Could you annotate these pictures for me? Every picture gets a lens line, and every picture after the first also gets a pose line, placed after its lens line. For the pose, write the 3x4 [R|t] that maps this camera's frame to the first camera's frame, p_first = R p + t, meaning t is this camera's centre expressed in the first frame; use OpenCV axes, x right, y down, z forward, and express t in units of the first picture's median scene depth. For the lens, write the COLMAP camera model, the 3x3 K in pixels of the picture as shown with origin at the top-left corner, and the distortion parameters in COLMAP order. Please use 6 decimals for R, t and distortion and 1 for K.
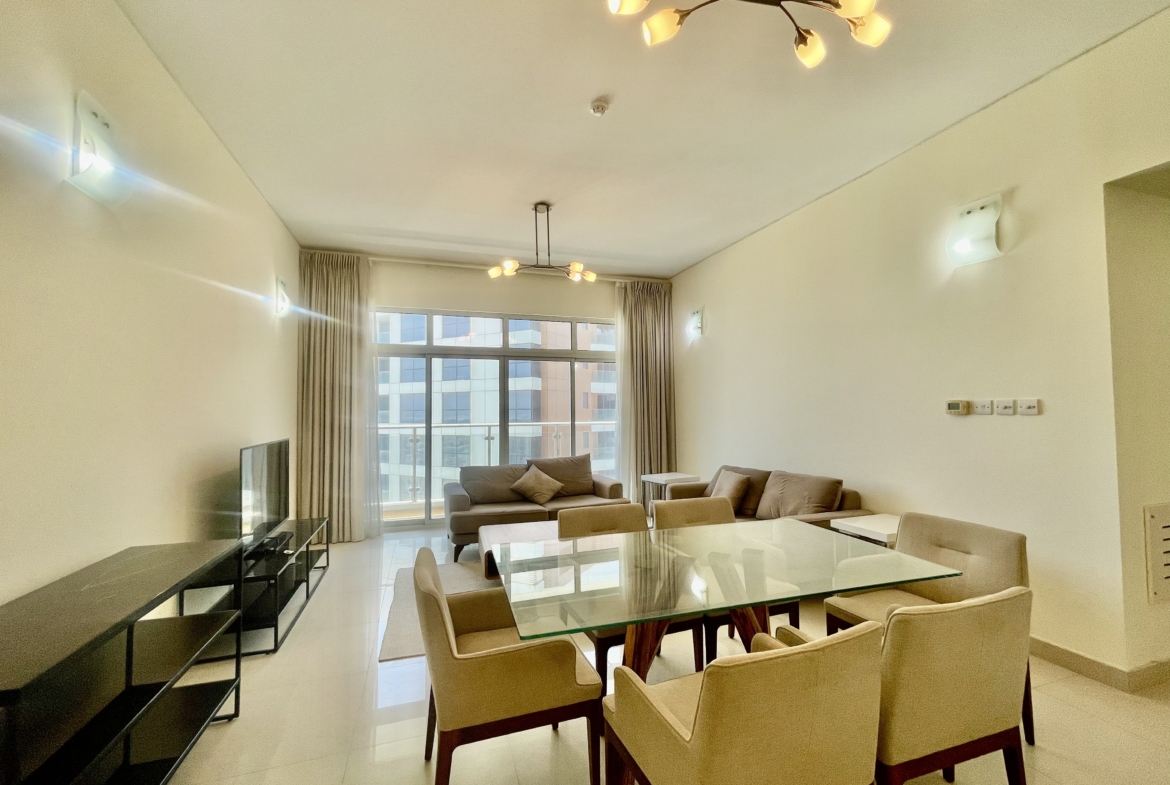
lens RADIAL K [[477.5, 0, 585.0], [0, 477.5, 392.5], [0, 0, 1]] dist [-0.000414, 0.000354]
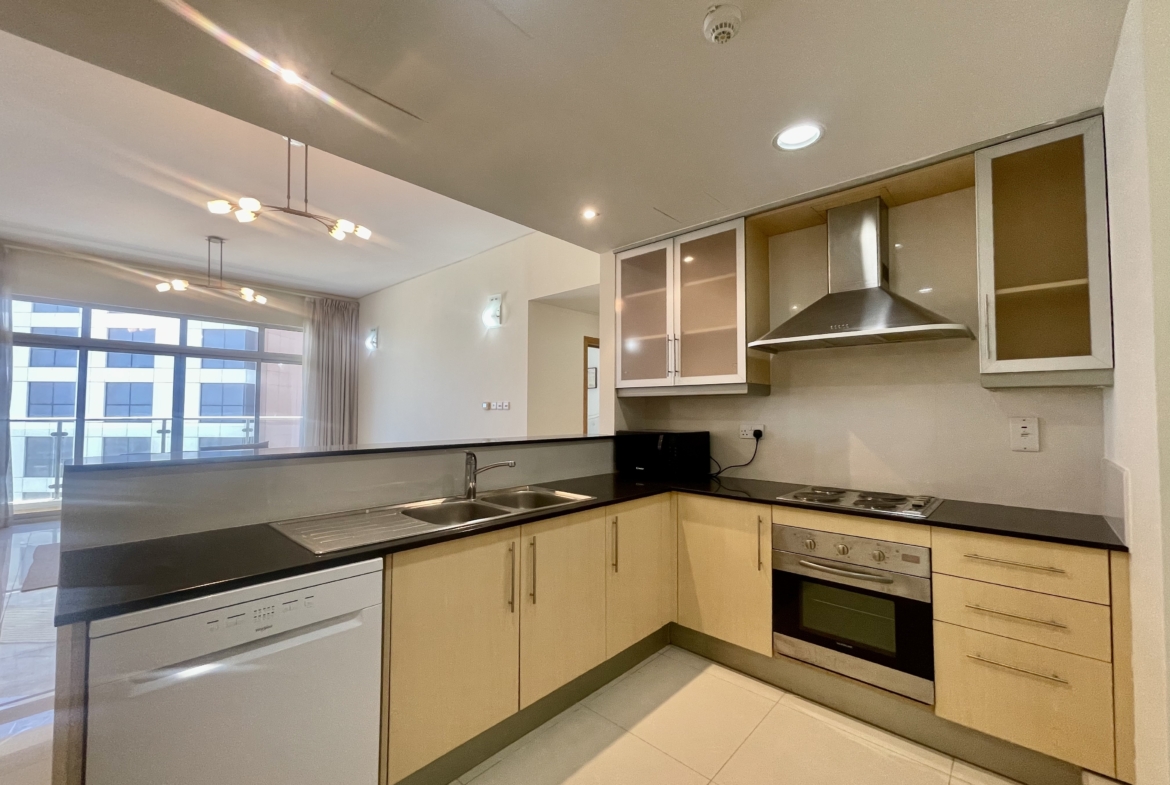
lens RADIAL K [[477.5, 0, 585.0], [0, 477.5, 392.5], [0, 0, 1]] dist [-0.000414, 0.000354]
pose [[0.879179, 0.032409, 0.475388, 0.124497], [-0.031931, 0.999449, -0.009084, -0.007381], [-0.475420, -0.007193, 0.879730, -0.384530]]
